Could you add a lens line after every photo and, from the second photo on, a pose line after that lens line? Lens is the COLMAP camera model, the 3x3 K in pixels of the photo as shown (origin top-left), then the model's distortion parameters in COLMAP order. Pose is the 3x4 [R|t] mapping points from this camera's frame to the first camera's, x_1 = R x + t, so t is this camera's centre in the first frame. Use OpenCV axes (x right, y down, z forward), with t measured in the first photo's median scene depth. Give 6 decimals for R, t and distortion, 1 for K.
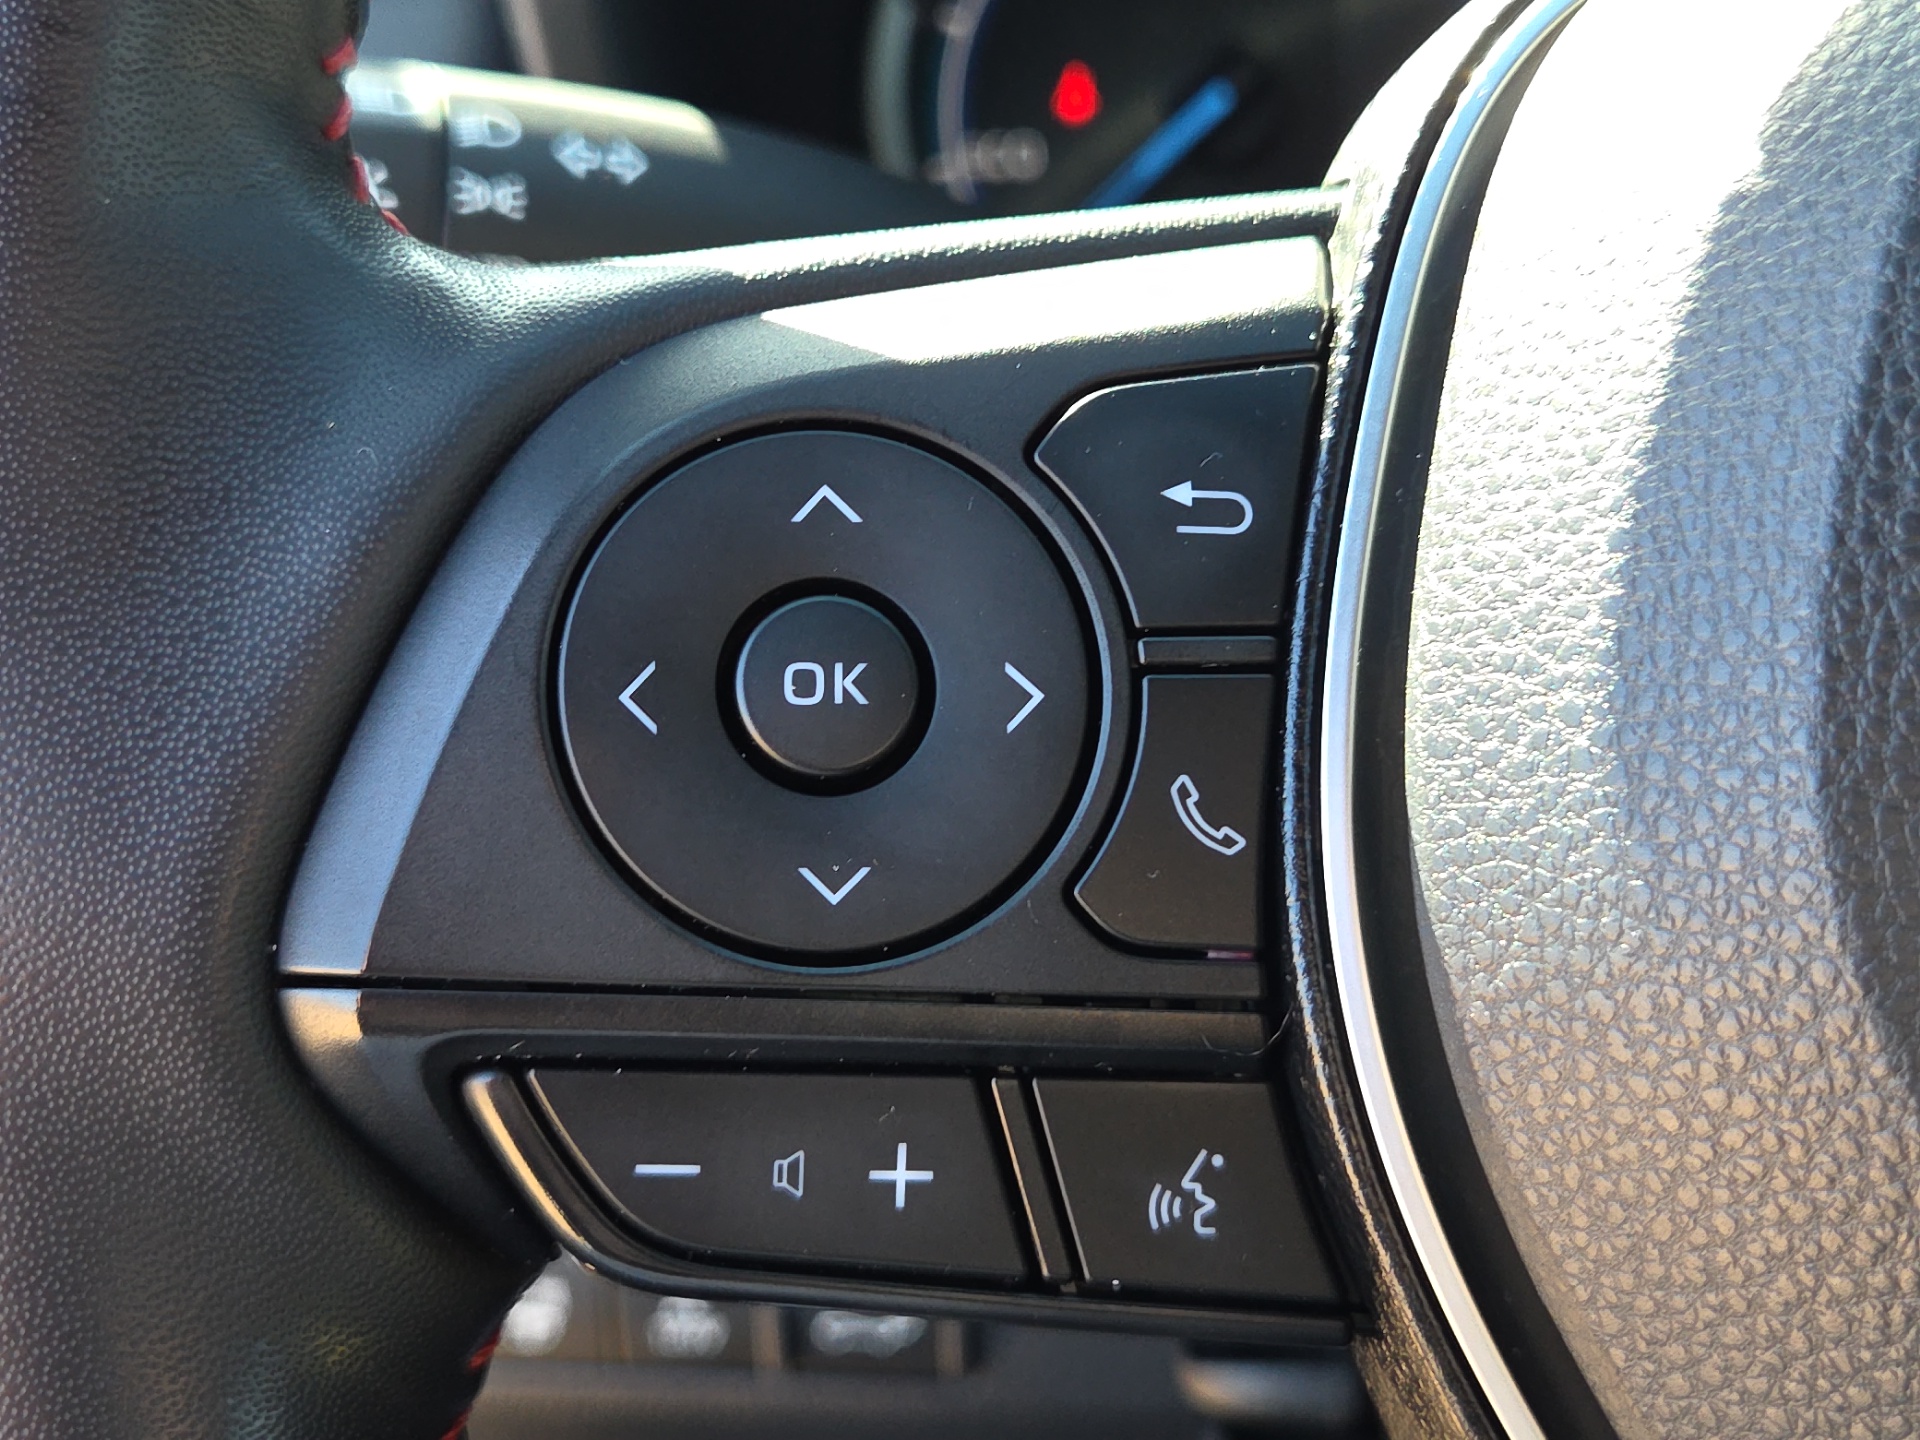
lens RADIAL K [[2543.3, 0, 960.6], [0, 2543.3, 716.2], [0, 0, 1]] dist [0.067222, 0.000000]
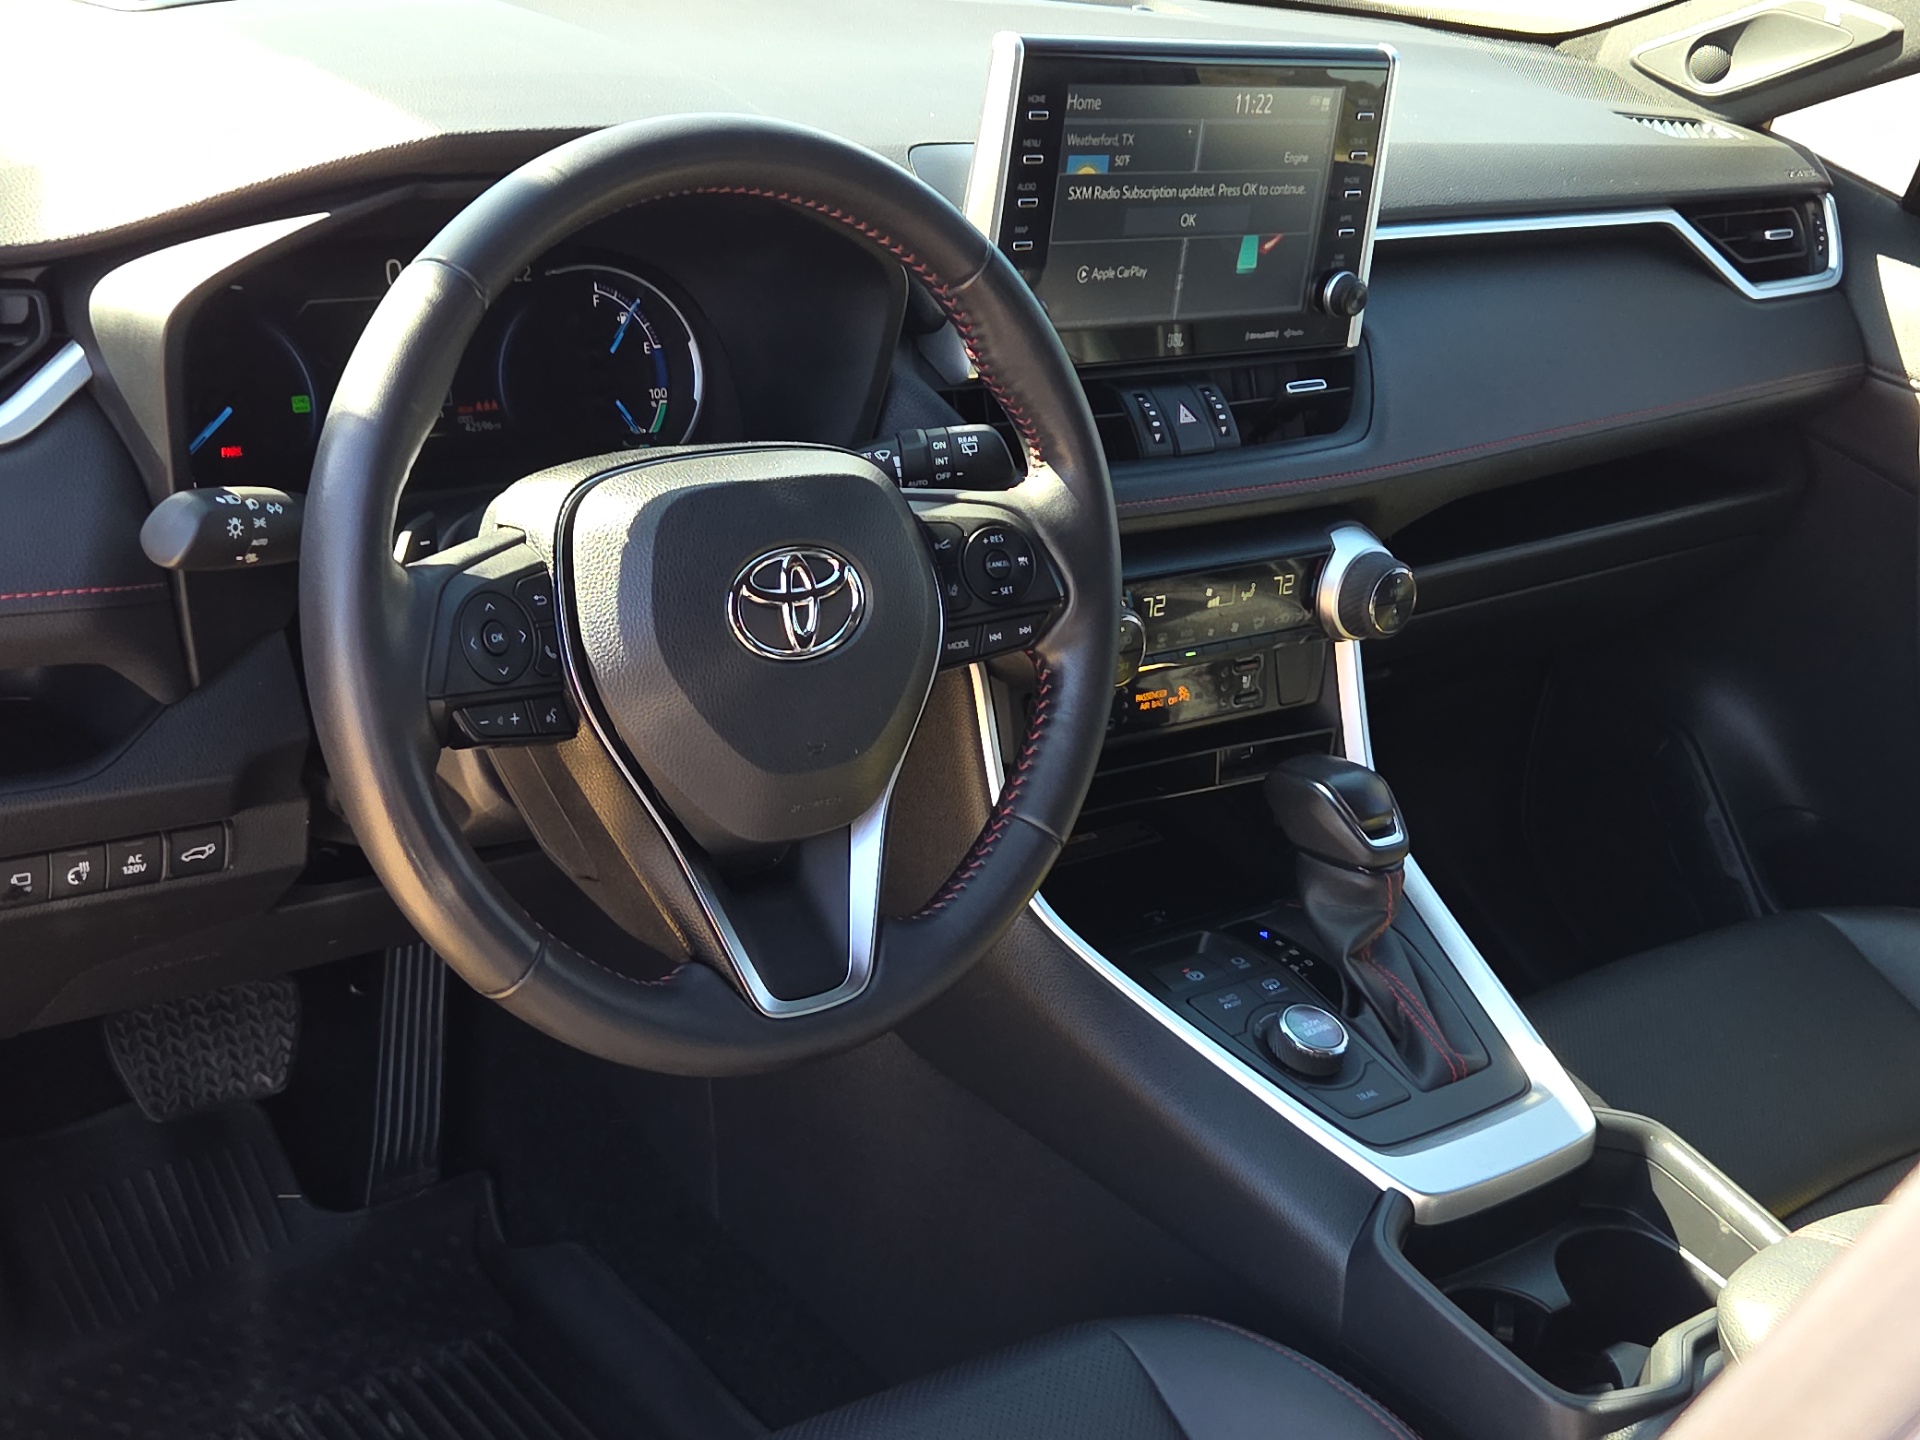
lens RADIAL K [[2543.3, 0, 976.0], [0, 2543.3, 720.3], [0, 0, 1]] dist [0.067222, 0.000000]
pose [[0.696318, -0.139534, 0.704039, -3.399474], [0.077400, 0.989798, 0.119618, -0.434184], [-0.713548, -0.028799, 0.700015, -3.847513]]
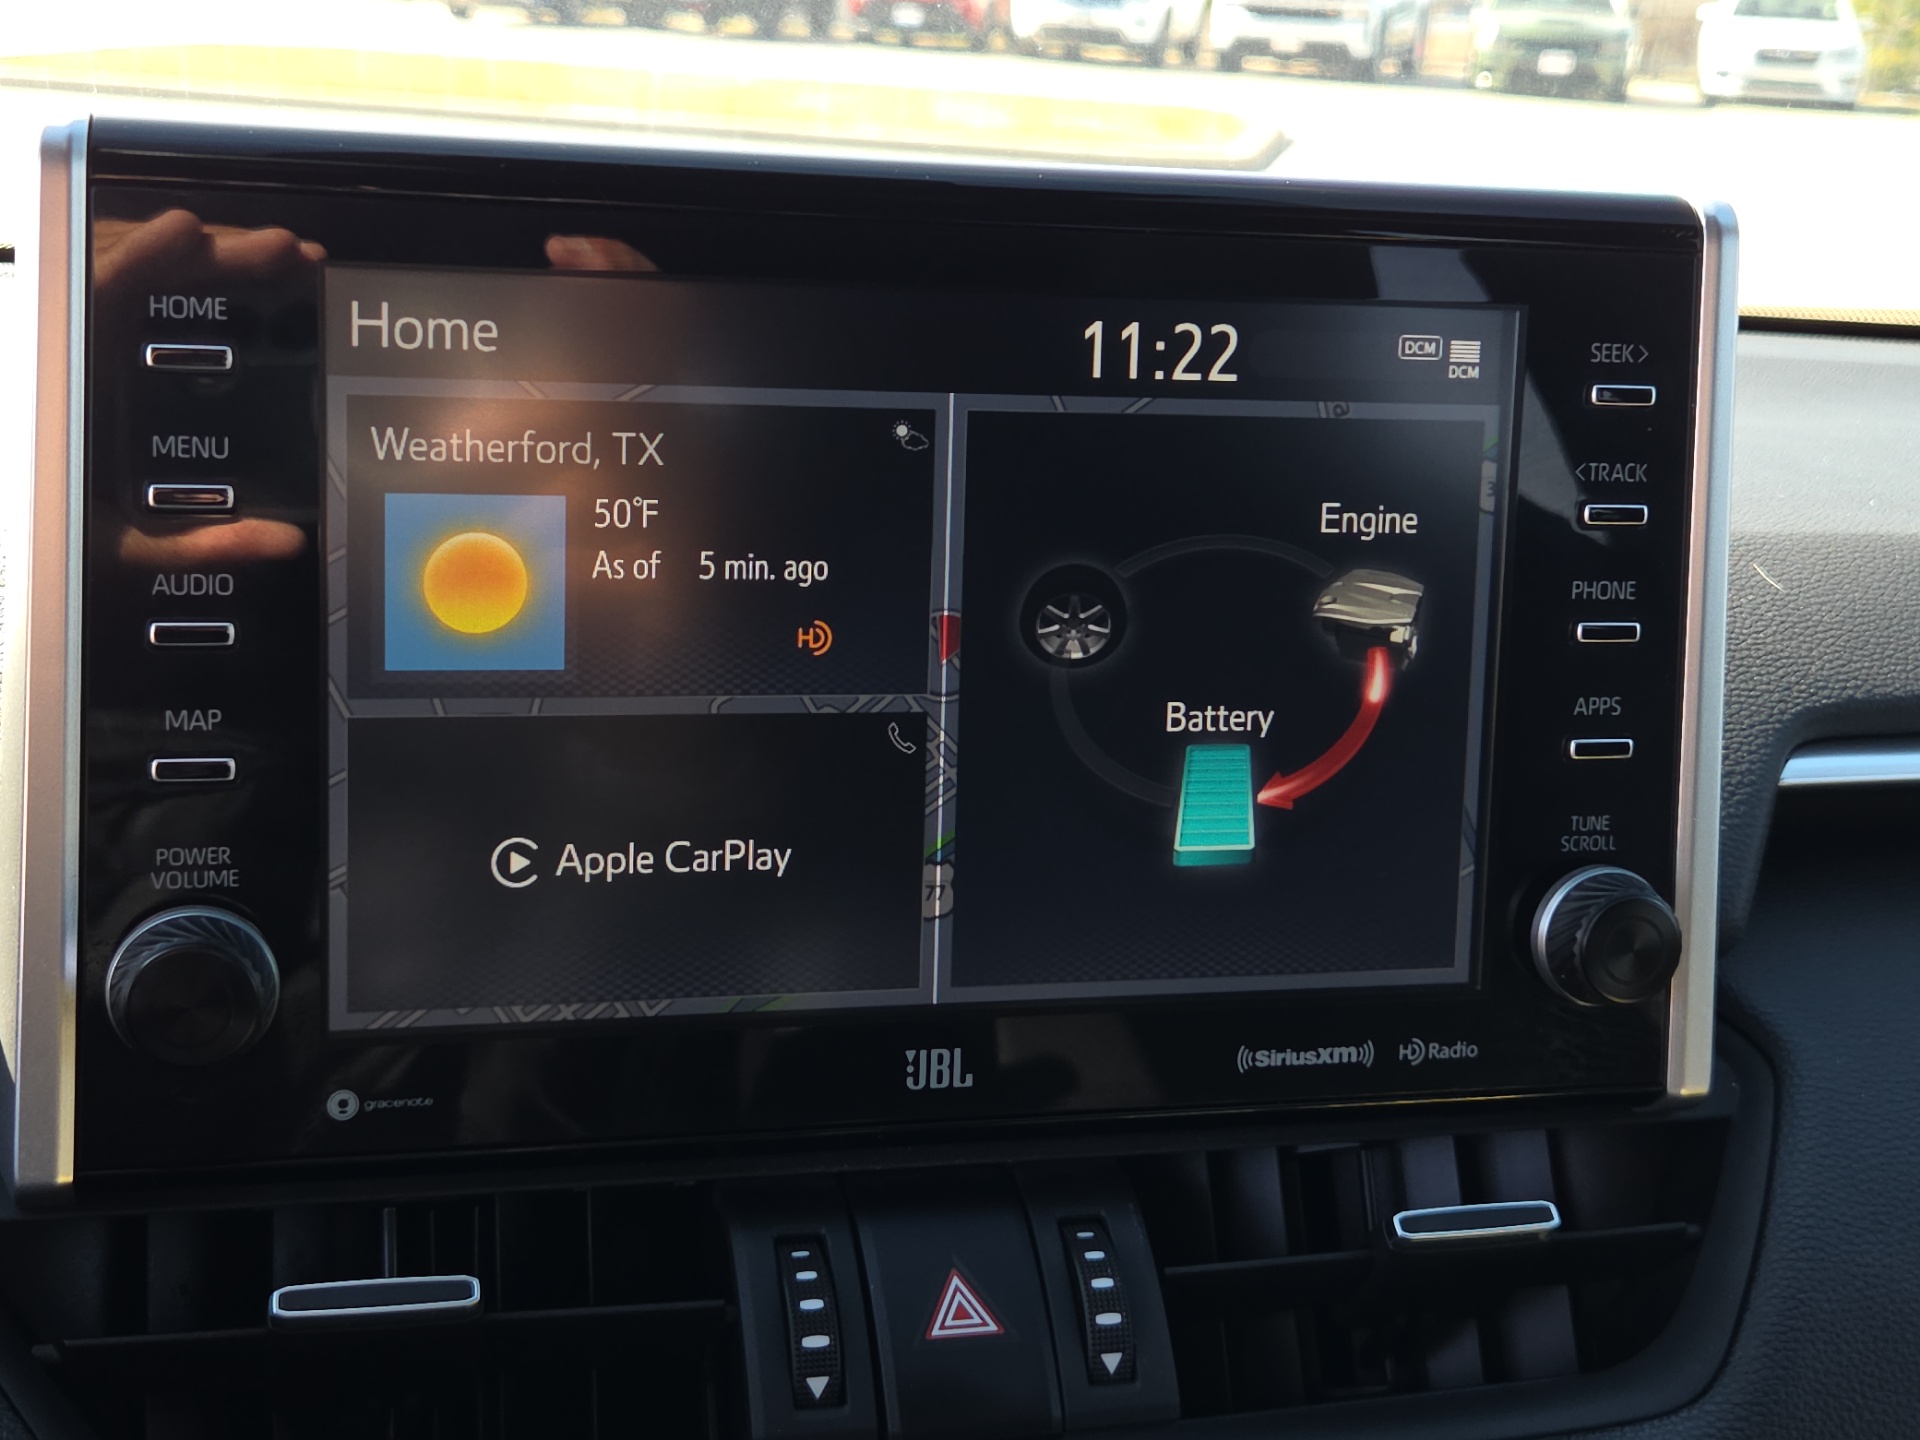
lens RADIAL K [[2543.3, 0, 979.8], [0, 2543.3, 666.6], [0, 0, 1]] dist [0.067222, 0.000000]
pose [[0.938293, 0.021000, 0.345204, 2.191007], [0.041383, 0.984166, -0.172352, -0.570072], [-0.343357, 0.176002, 0.922567, -1.008523]]
